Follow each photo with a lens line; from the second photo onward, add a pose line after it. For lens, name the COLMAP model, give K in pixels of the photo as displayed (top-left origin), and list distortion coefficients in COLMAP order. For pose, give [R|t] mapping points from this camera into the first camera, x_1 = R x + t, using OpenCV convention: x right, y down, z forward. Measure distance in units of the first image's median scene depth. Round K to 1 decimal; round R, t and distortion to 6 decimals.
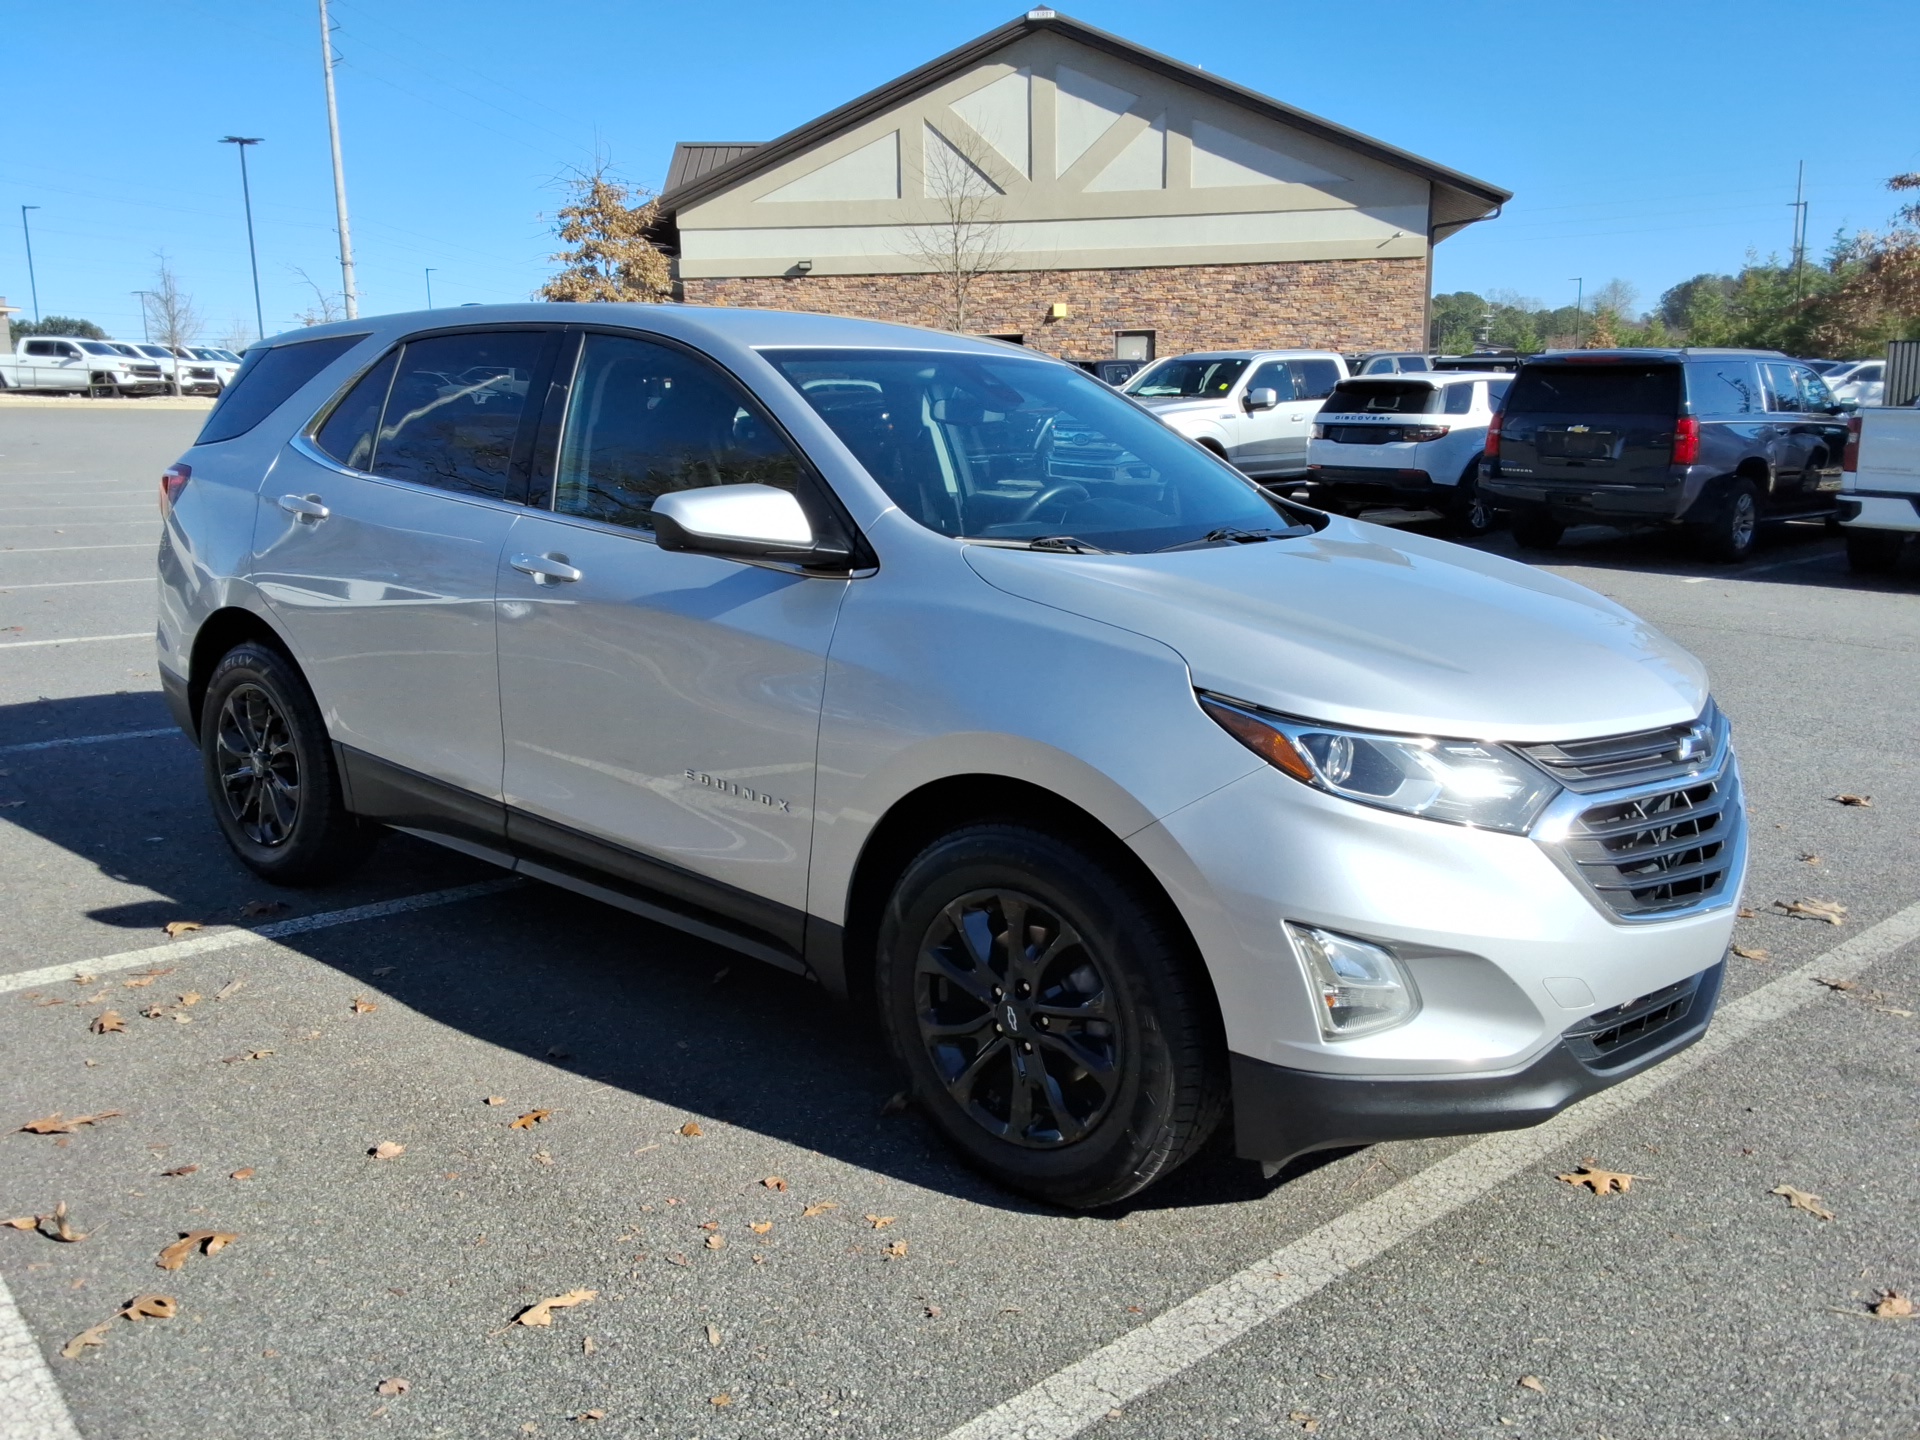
lens RADIAL K [[1561.3, 0, 972.6], [0, 1561.3, 693.3], [0, 0, 1]] dist [0.110780, -0.166062]
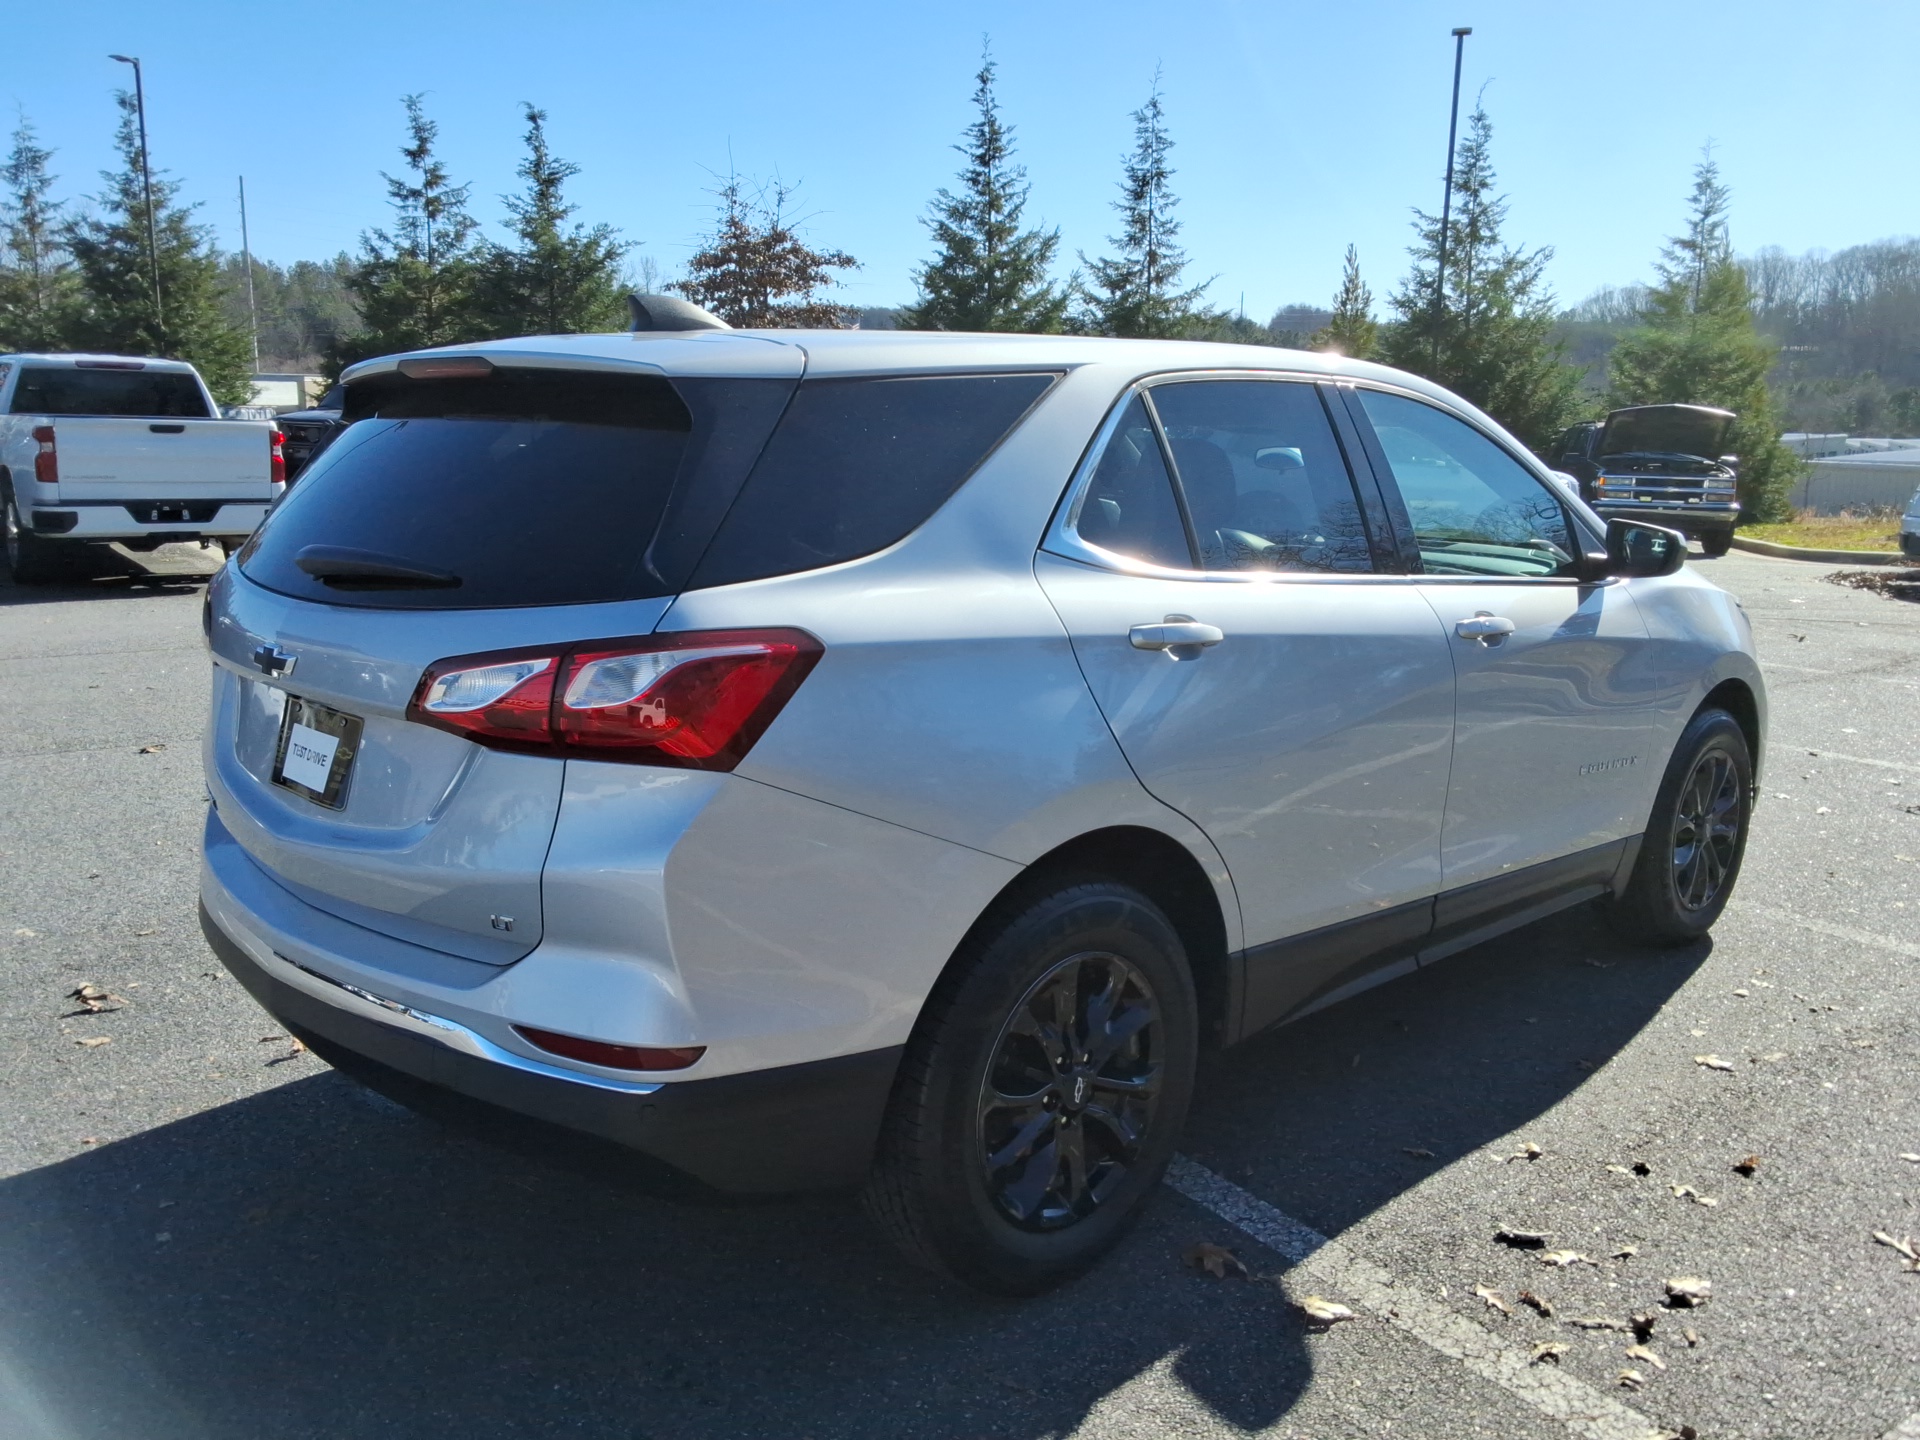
lens RADIAL K [[1561.3, 0, 972.6], [0, 1561.3, 693.3], [0, 0, 1]] dist [0.110780, -0.166062]
pose [[0.105704, -0.177971, 0.978342, -0.134958], [0.168897, 0.972772, 0.158709, -0.026667], [-0.979949, 0.148463, 0.132885, 0.126058]]
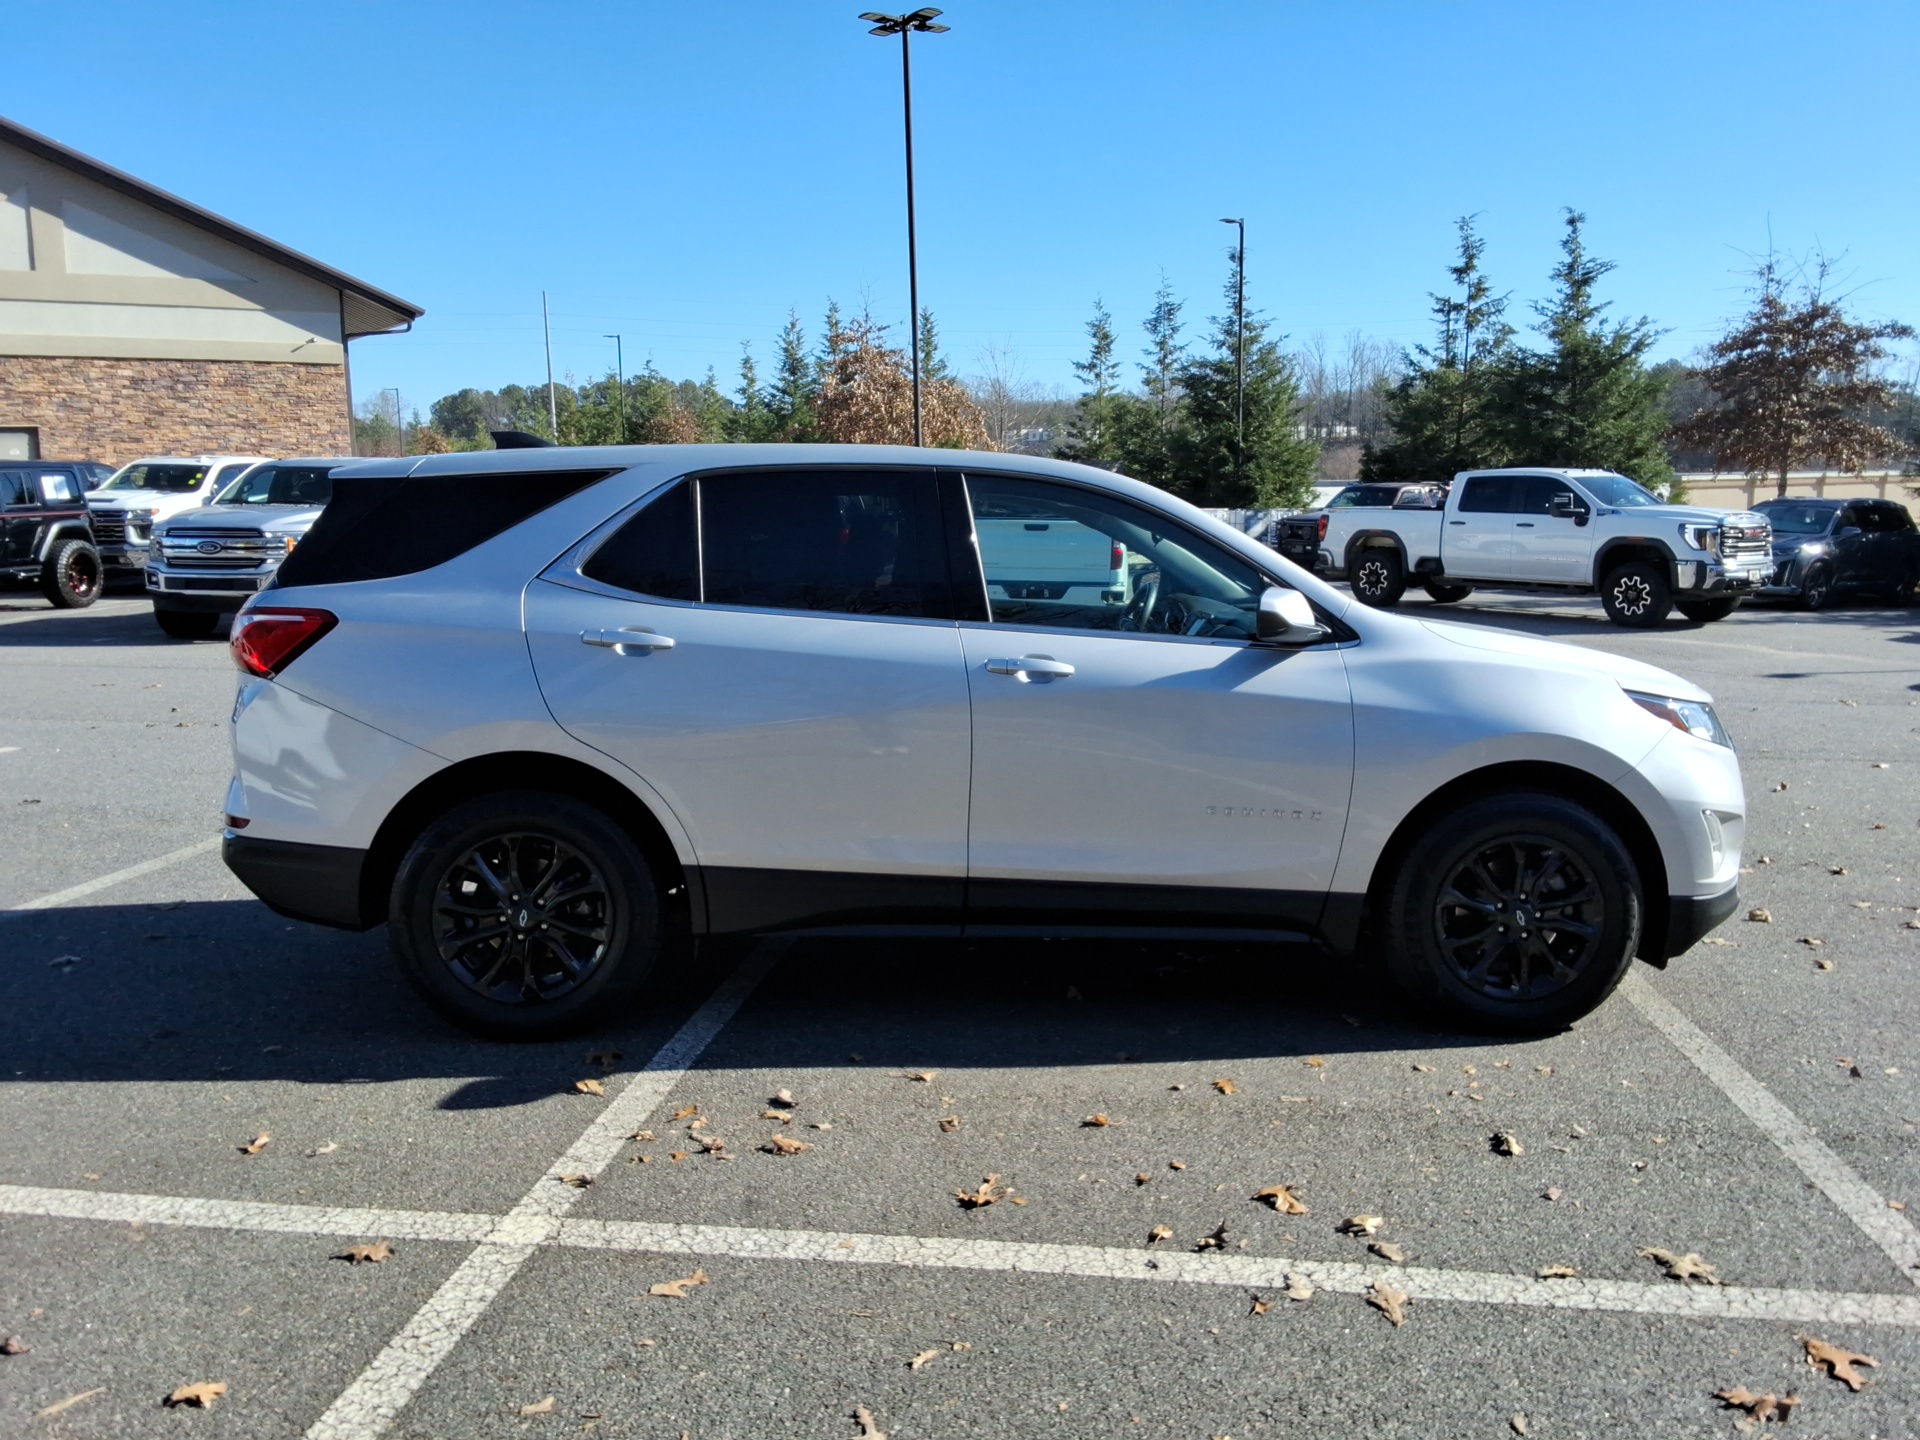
lens RADIAL K [[1561.3, 0, 972.6], [0, 1561.3, 693.3], [0, 0, 1]] dist [0.110780, -0.166062]
pose [[0.731175, -0.087342, 0.676576, -0.117974], [0.130138, 0.991415, -0.012654, -0.005406], [-0.669662, 0.097300, 0.736264, 0.016054]]
